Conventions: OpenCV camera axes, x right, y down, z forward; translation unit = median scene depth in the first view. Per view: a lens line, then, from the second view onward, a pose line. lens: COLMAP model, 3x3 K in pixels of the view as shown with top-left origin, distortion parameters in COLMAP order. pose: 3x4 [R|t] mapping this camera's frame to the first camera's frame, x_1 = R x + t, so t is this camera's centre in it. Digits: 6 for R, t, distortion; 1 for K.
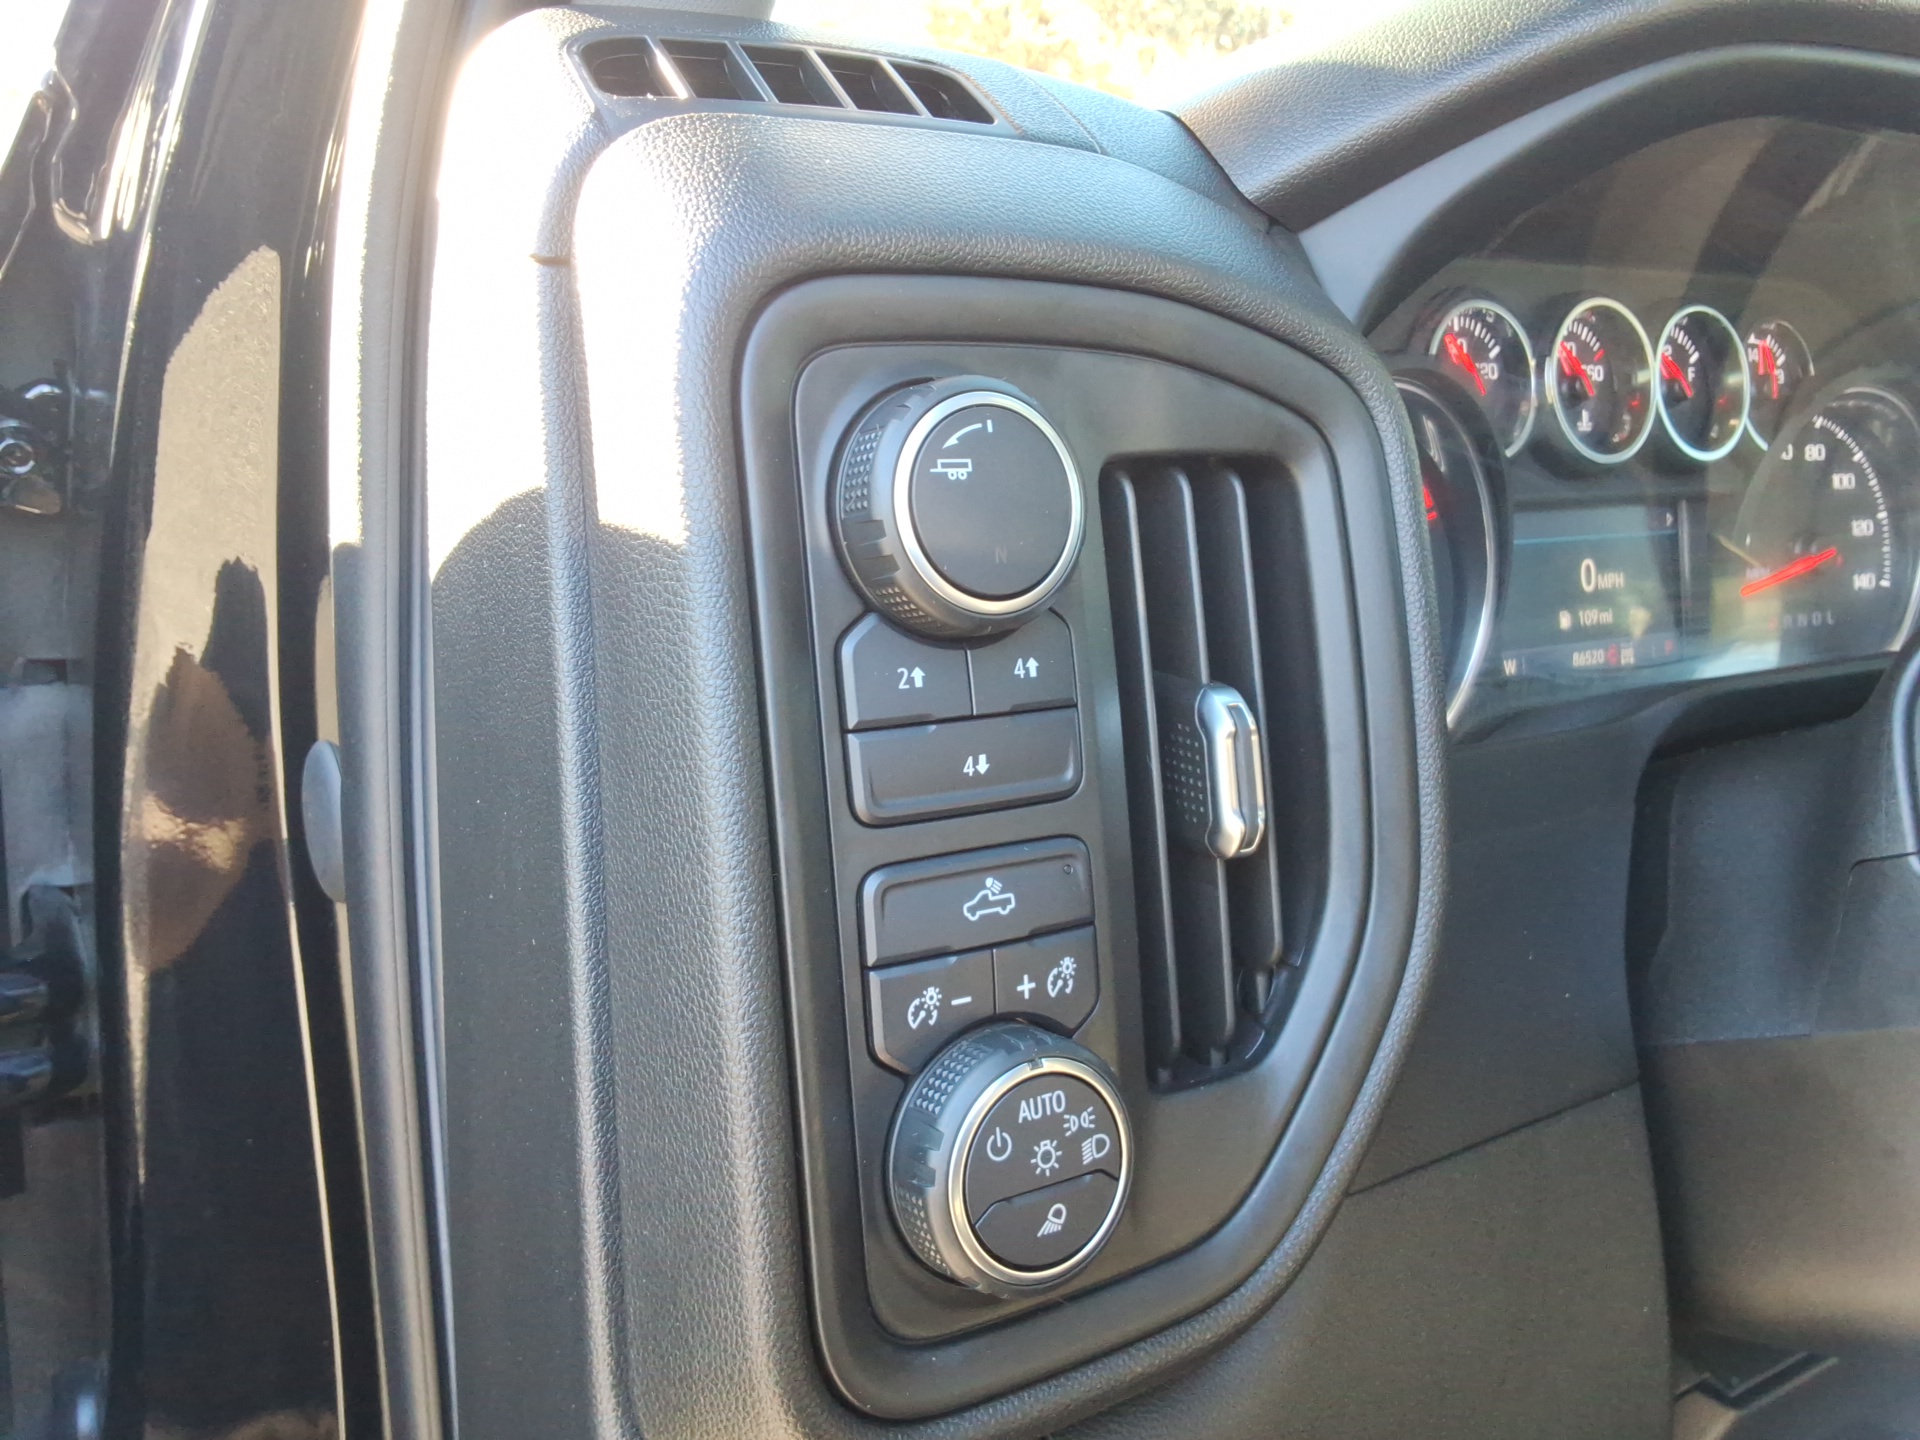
lens RADIAL K [[1536.3, 0, 964.1], [0, 1536.3, 722.6], [0, 0, 1]] dist [0.095109, -0.159804]
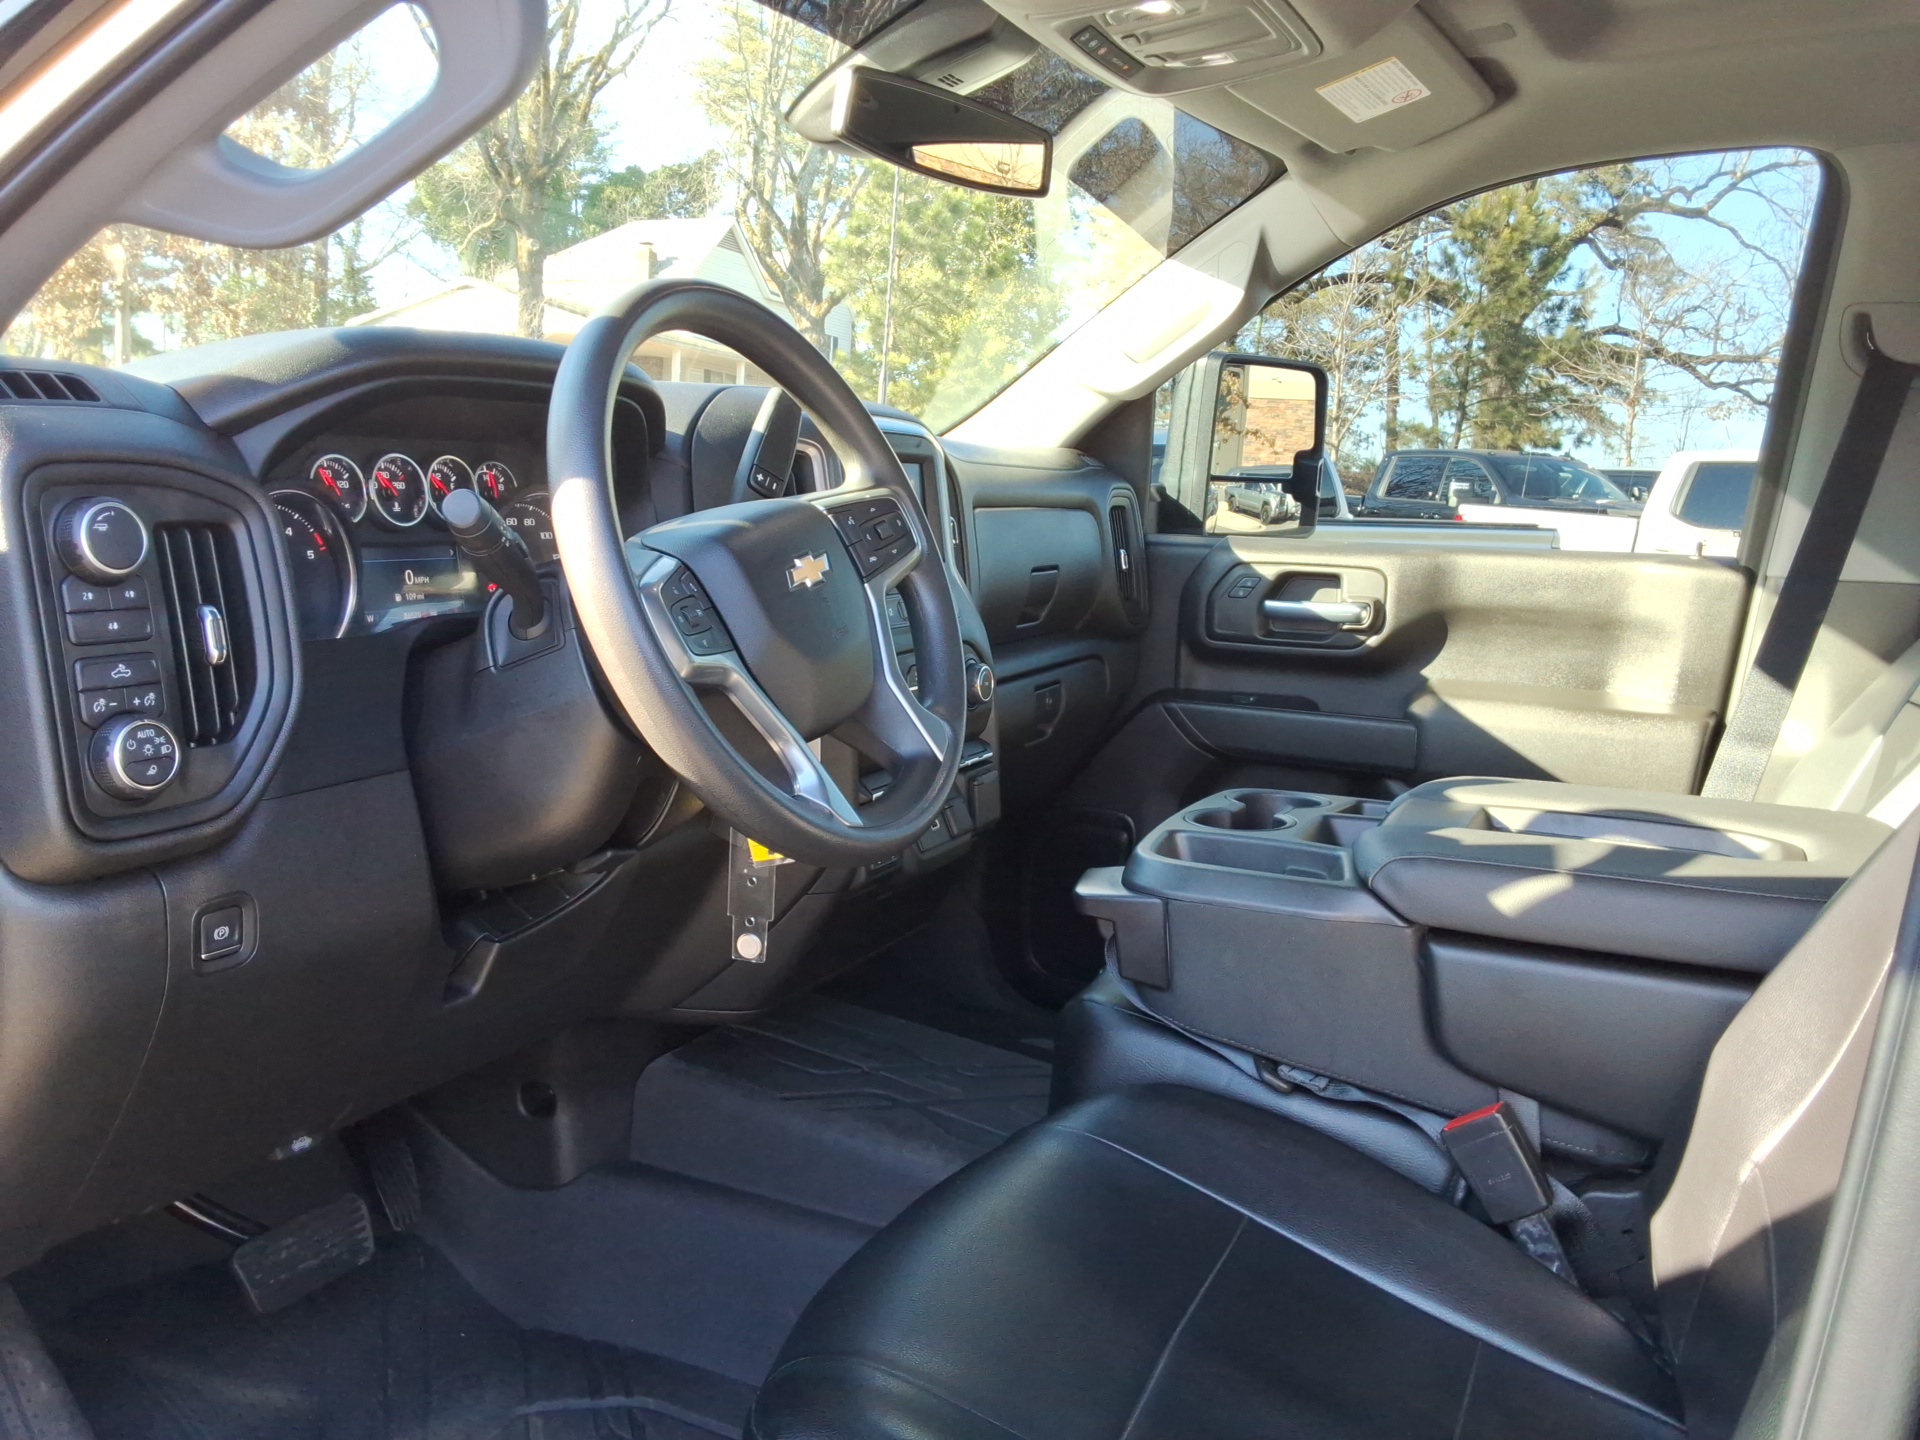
lens RADIAL K [[1536.3, 0, 964.1], [0, 1536.3, 722.6], [0, 0, 1]] dist [0.095109, -0.159804]
pose [[0.842837, -0.053321, 0.535520, -0.205627], [0.069061, 0.997569, -0.009365, 0.319298], [-0.533719, 0.044877, 0.844470, -2.167096]]
